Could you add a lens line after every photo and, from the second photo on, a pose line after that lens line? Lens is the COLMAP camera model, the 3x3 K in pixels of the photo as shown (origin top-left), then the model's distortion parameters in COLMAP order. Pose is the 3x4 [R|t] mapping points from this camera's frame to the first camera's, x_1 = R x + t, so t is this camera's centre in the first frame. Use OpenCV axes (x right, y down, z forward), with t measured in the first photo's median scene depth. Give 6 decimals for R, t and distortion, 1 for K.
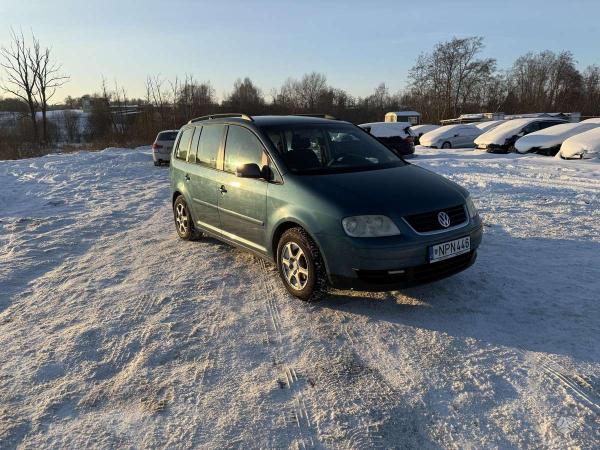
lens RADIAL K [[456.2, 0, 307.8], [0, 456.2, 224.4], [0, 0, 1]] dist [0.058029, -0.078582]
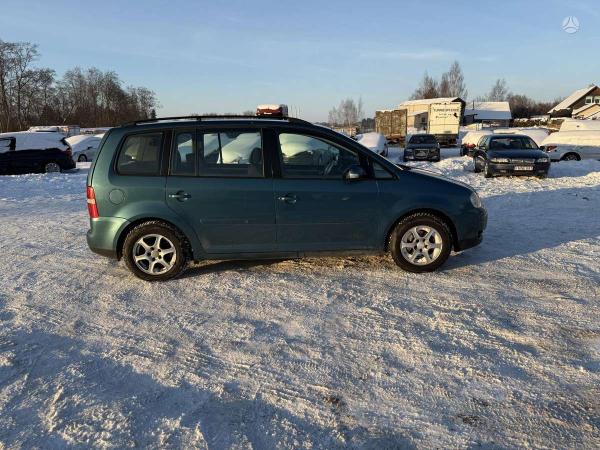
lens RADIAL K [[452.6, 0, 302.9], [0, 452.6, 225.0], [0, 0, 1]] dist [0.052858, -0.052453]
pose [[0.501053, -0.162620, 0.850001, -0.323636], [0.189423, 0.978978, 0.075636, -0.028550], [-0.844432, 0.123112, 0.521323, 0.175153]]
